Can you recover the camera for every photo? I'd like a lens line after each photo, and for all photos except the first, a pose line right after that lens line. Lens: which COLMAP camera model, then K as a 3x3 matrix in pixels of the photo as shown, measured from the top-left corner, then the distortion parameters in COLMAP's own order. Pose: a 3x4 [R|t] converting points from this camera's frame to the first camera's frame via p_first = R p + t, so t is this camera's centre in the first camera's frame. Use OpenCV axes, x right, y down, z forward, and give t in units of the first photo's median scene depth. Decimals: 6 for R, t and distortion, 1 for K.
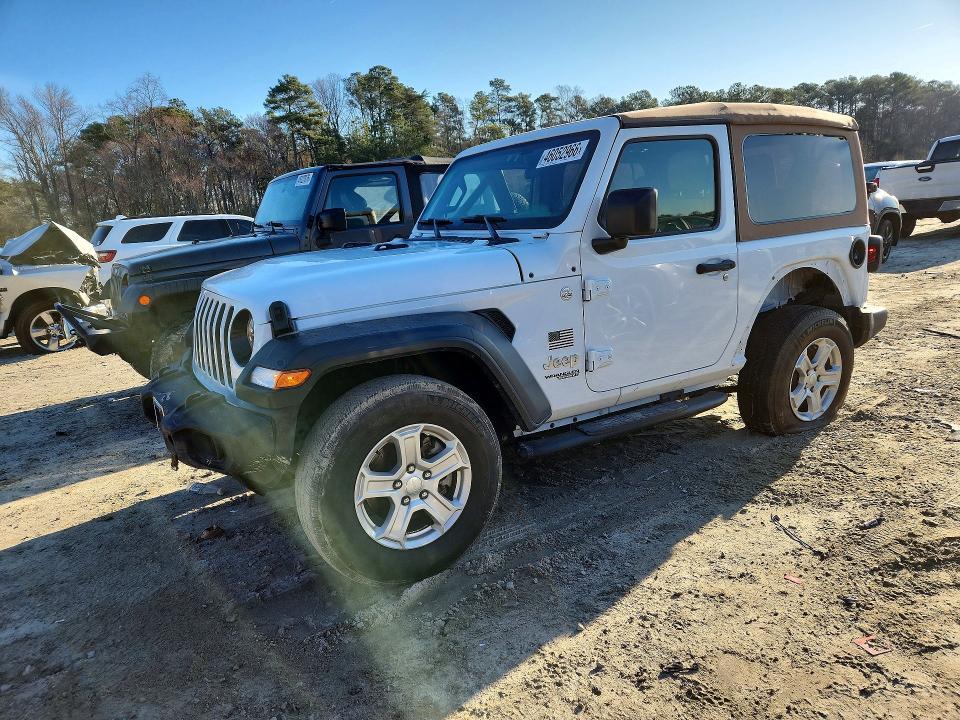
lens RADIAL K [[641.4, 0, 480.0], [0, 641.4, 360.0], [0, 0, 1]] dist [0.058471, -0.055826]
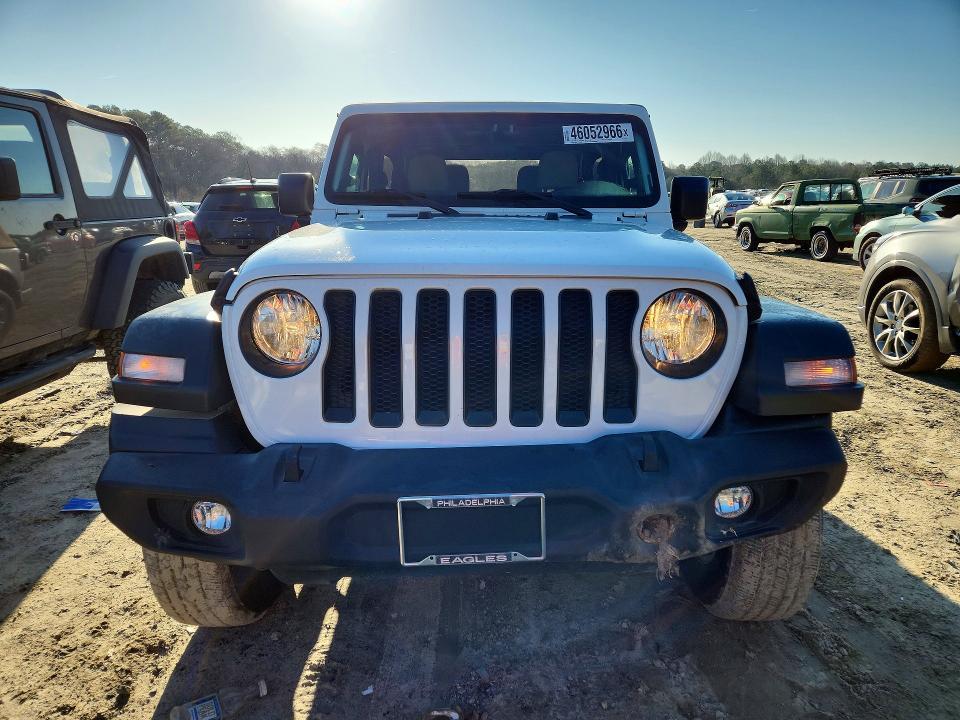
lens RADIAL K [[641.4, 0, 480.0], [0, 641.4, 360.0], [0, 0, 1]] dist [0.058471, -0.055826]
pose [[0.556857, -0.132626, 0.819951, -1.059595], [0.166009, 0.985023, 0.046584, -0.081619], [-0.813850, 0.110178, 0.570534, 0.837837]]
